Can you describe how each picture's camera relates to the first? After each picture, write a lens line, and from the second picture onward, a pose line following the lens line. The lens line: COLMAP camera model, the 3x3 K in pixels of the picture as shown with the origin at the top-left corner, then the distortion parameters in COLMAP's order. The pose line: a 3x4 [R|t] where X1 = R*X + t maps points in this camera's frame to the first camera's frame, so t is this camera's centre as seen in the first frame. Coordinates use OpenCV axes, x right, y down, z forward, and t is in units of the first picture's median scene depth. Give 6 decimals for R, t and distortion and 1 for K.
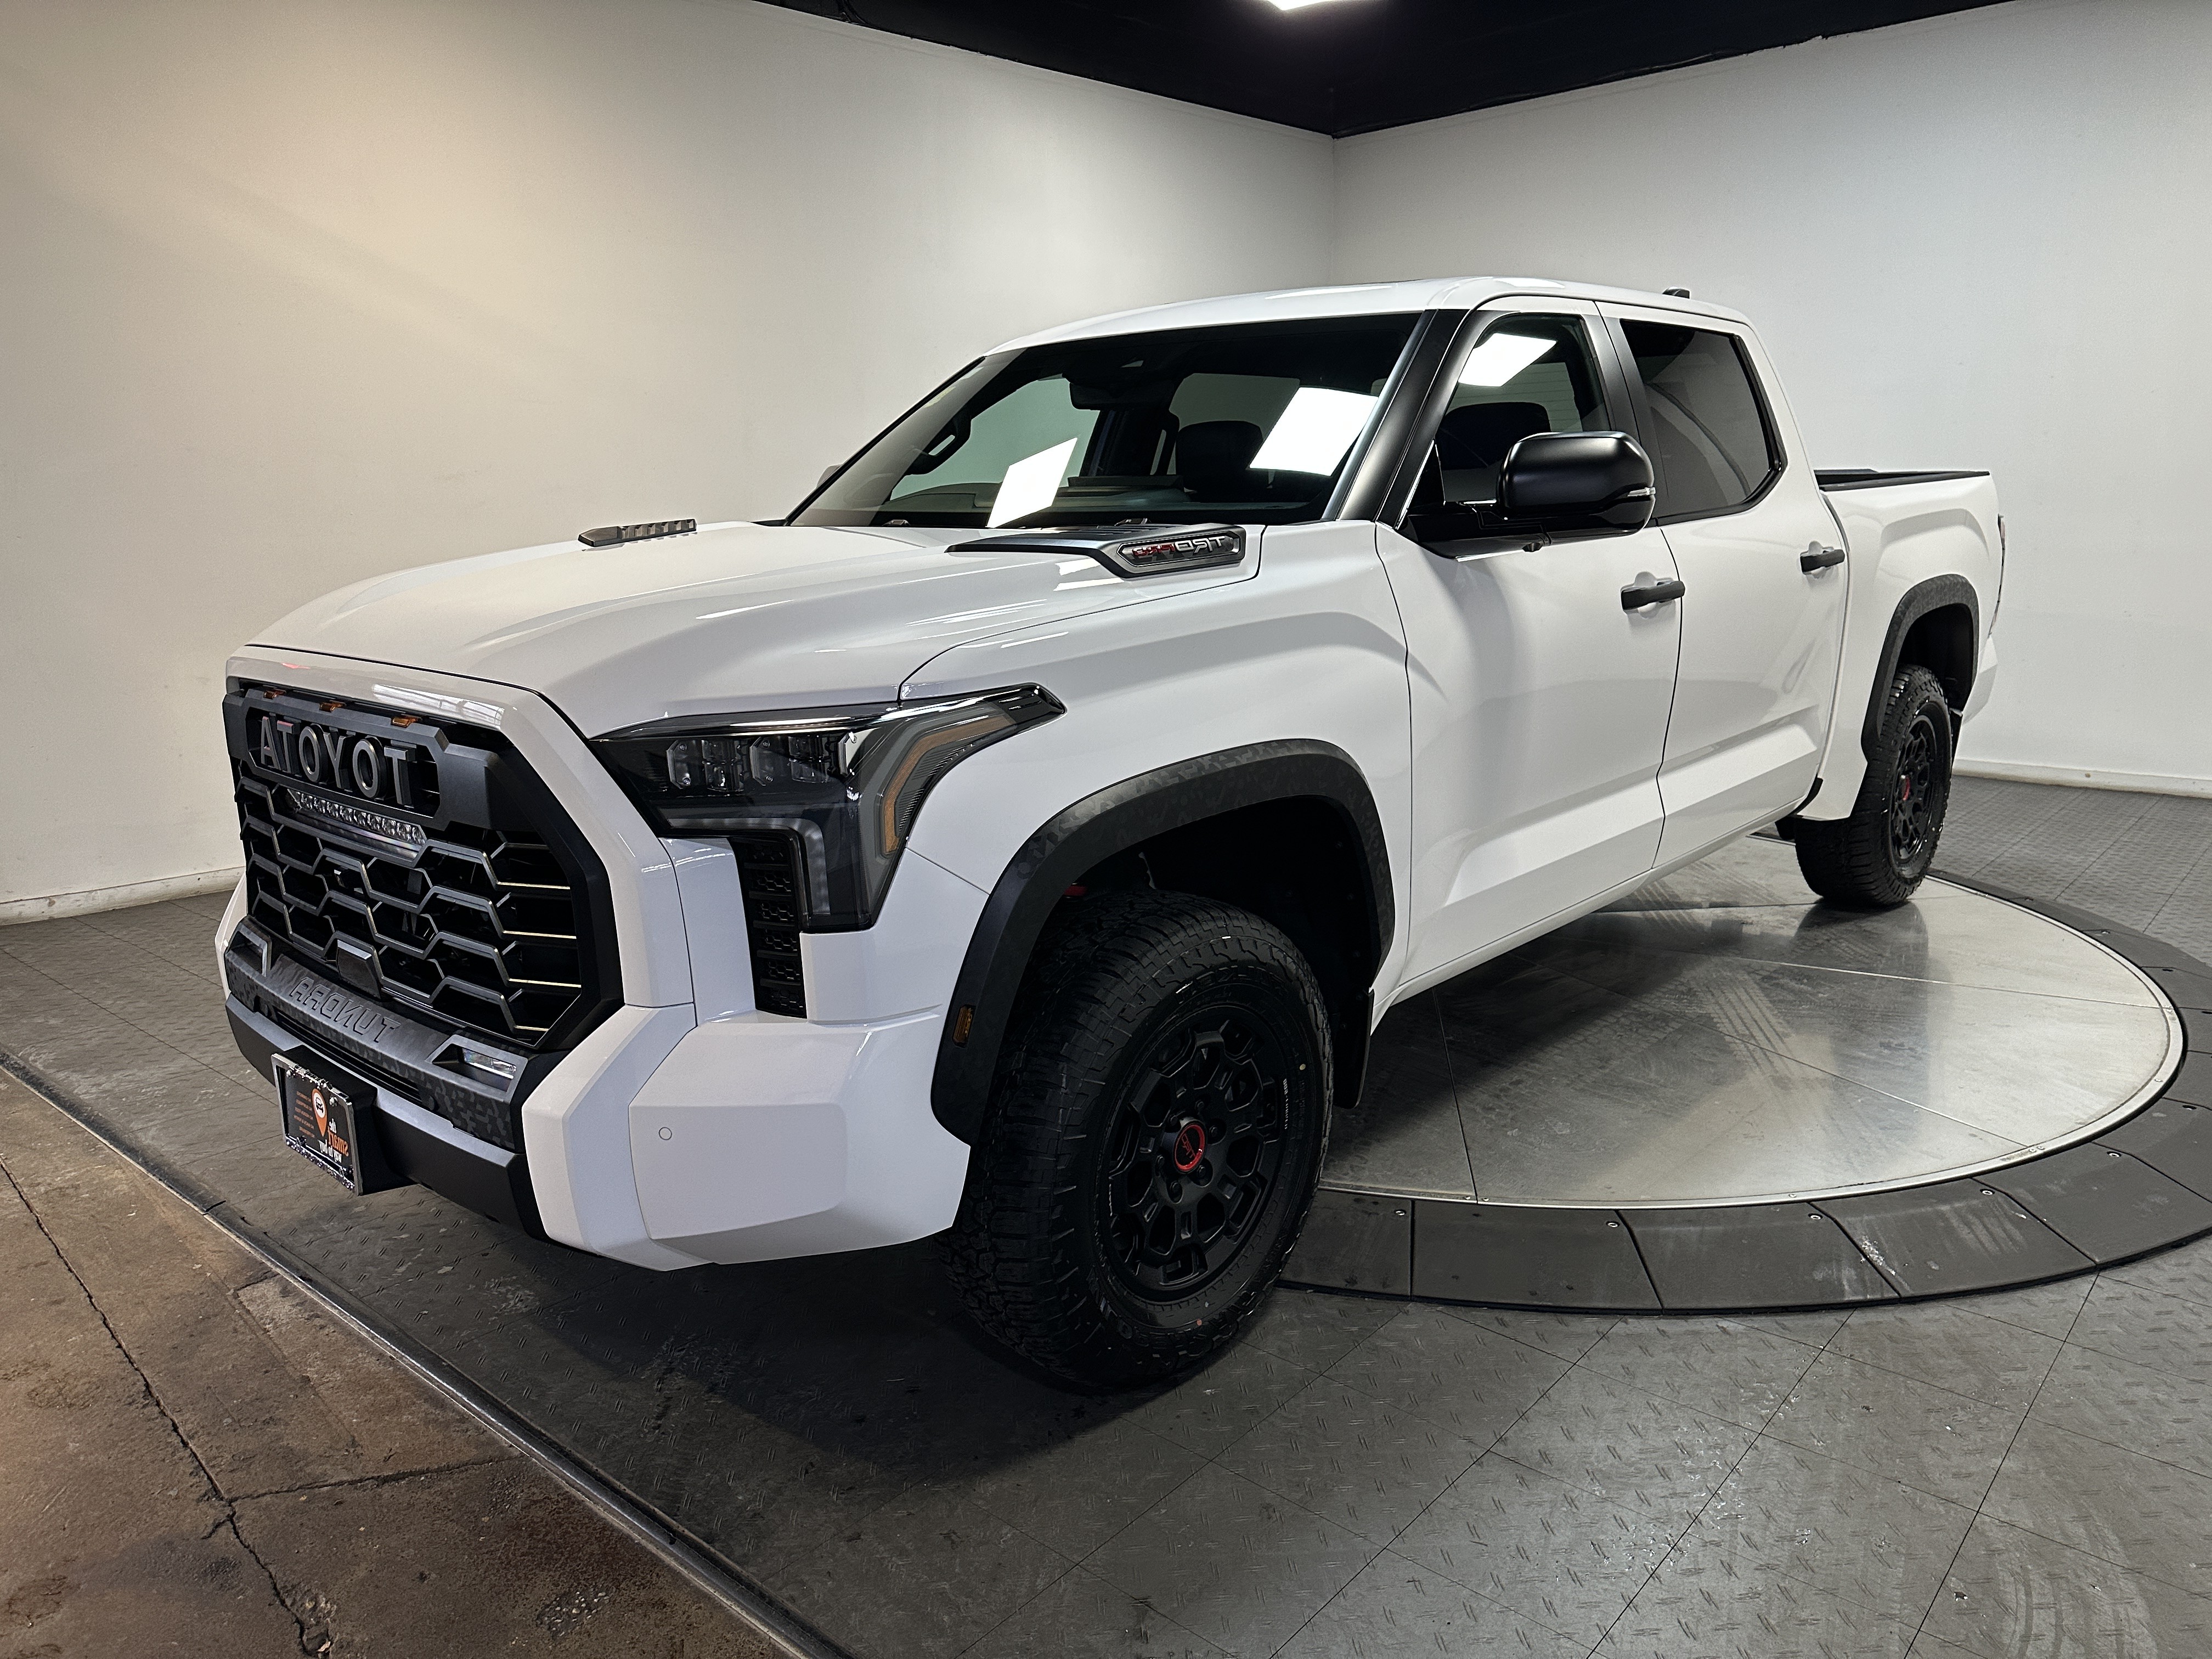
lens RADIAL K [[1570.2, 0, 1106.0], [0, 1570.2, 829.5], [0, 0, 1]] dist [0.116206, -0.170820]
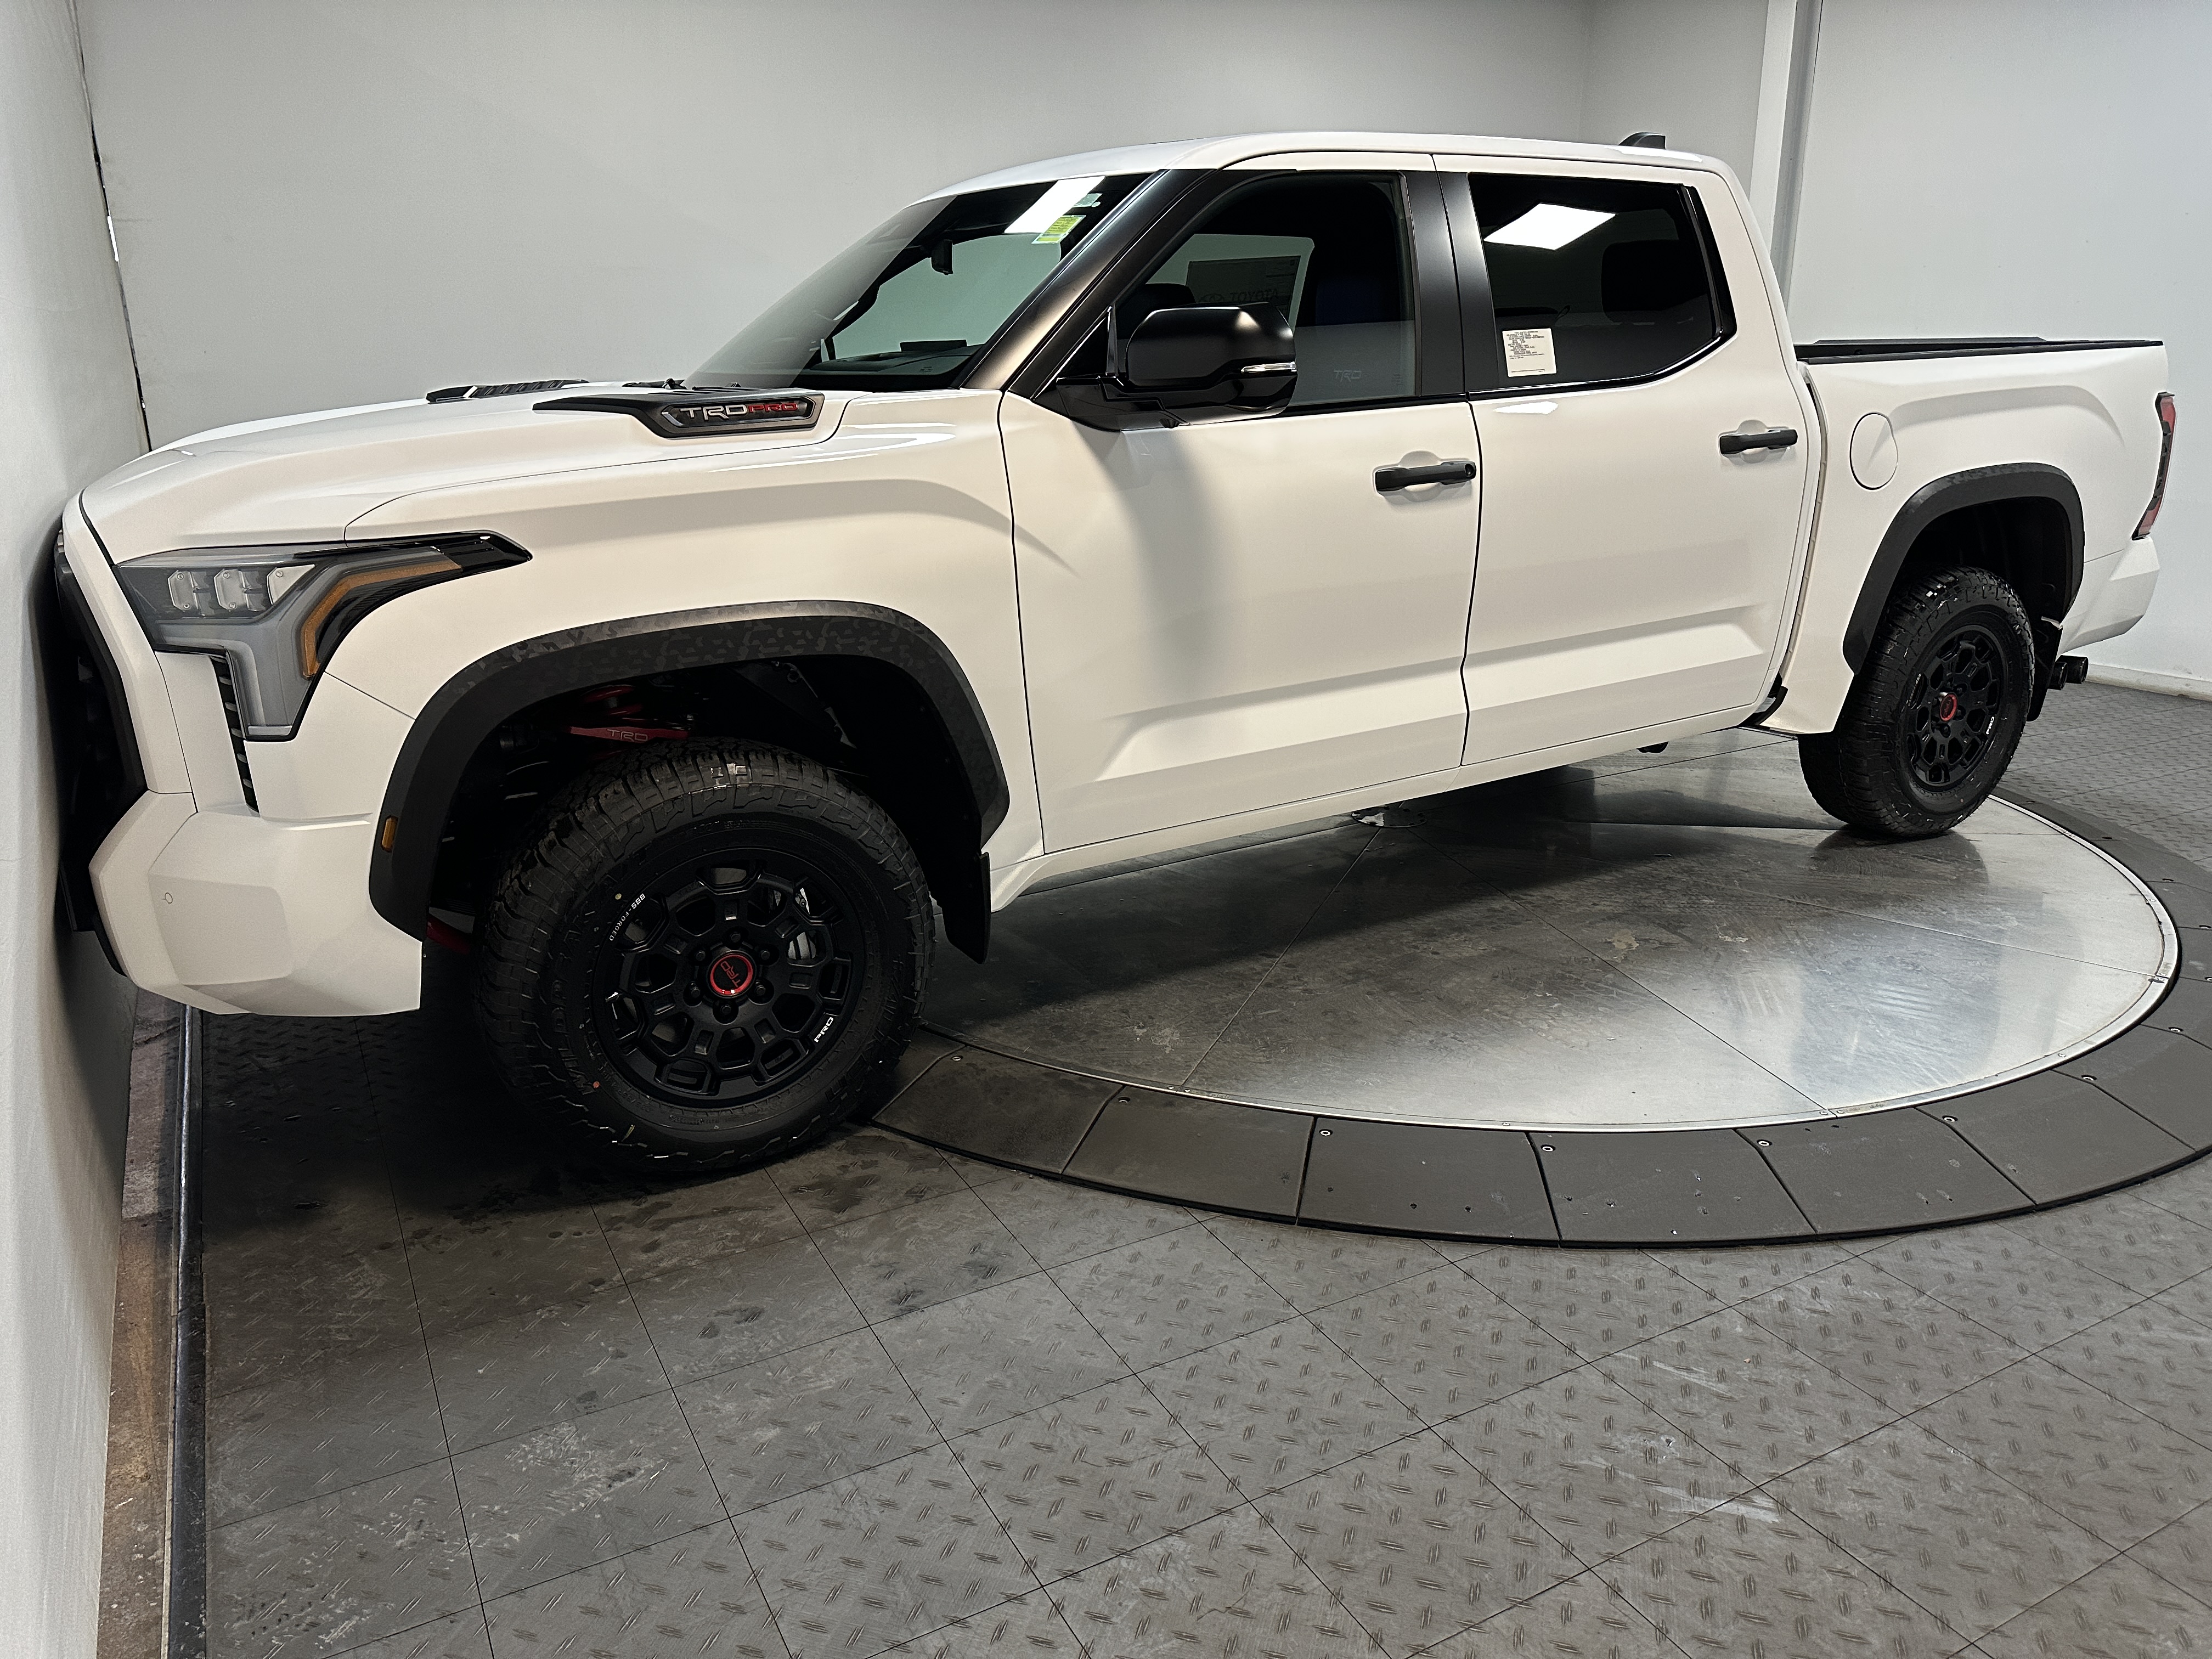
lens RADIAL K [[1570.2, 0, 1106.0], [0, 1570.2, 829.5], [0, 0, 1]] dist [0.116206, -0.170820]
pose [[0.958577, 0.087255, -0.271141, 0.551649], [-0.065127, 0.993848, 0.089581, -0.011917], [0.277289, -0.068211, 0.958362, 0.029445]]
